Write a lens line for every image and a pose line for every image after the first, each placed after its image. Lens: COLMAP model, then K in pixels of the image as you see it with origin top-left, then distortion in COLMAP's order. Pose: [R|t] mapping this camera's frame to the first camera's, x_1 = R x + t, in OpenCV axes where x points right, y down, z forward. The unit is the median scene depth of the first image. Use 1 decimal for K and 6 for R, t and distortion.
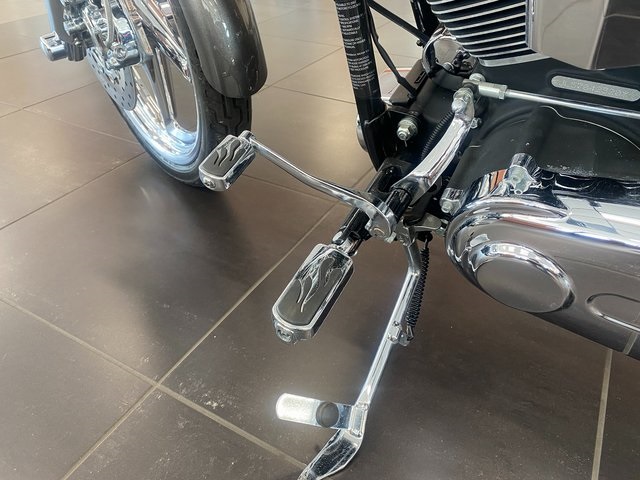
lens RADIAL K [[481.2, 0, 318.5], [0, 481.2, 247.2], [0, 0, 1]] dist [0.007594, 0.000230]
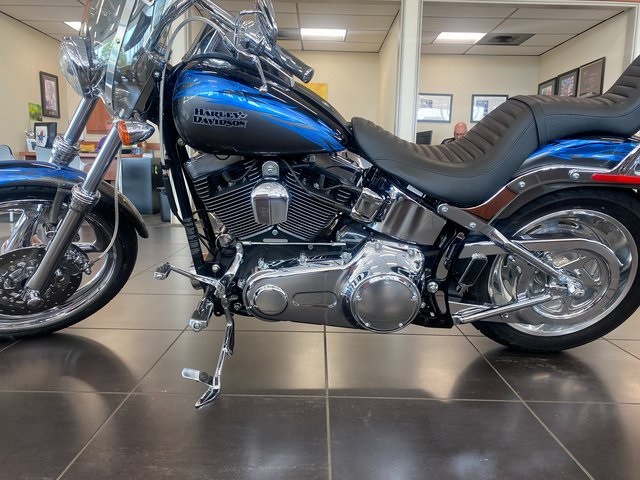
lens RADIAL K [[479.0, 0, 318.0], [0, 479.0, 246.7], [0, 0, 1]] dist [0.040380, 0.000133]
pose [[0.864690, -0.068492, 0.497615, -0.607592], [0.286652, 0.880793, -0.376874, 0.767941], [-0.412483, 0.468521, 0.781246, -1.232358]]
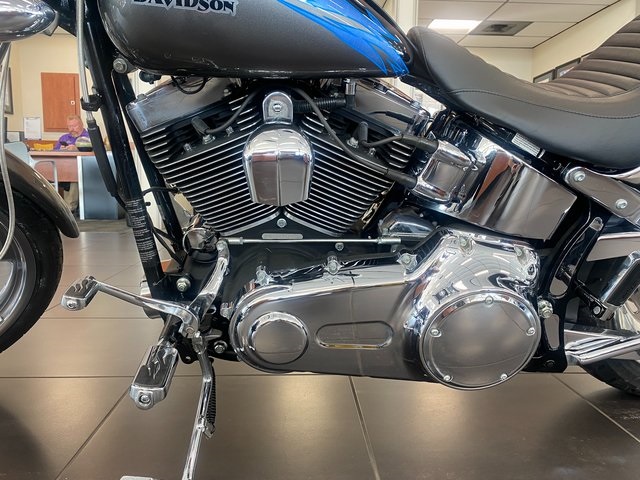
lens RADIAL K [[489.0, 0, 319.7], [0, 489.0, 242.6], [0, 0, 1]] dist [0.009174, -0.000324]
pose [[0.837604, -0.069226, 0.541874, -0.296947], [0.319560, 0.866604, -0.383249, 0.385321], [-0.443059, 0.494172, 0.747993, -0.412492]]
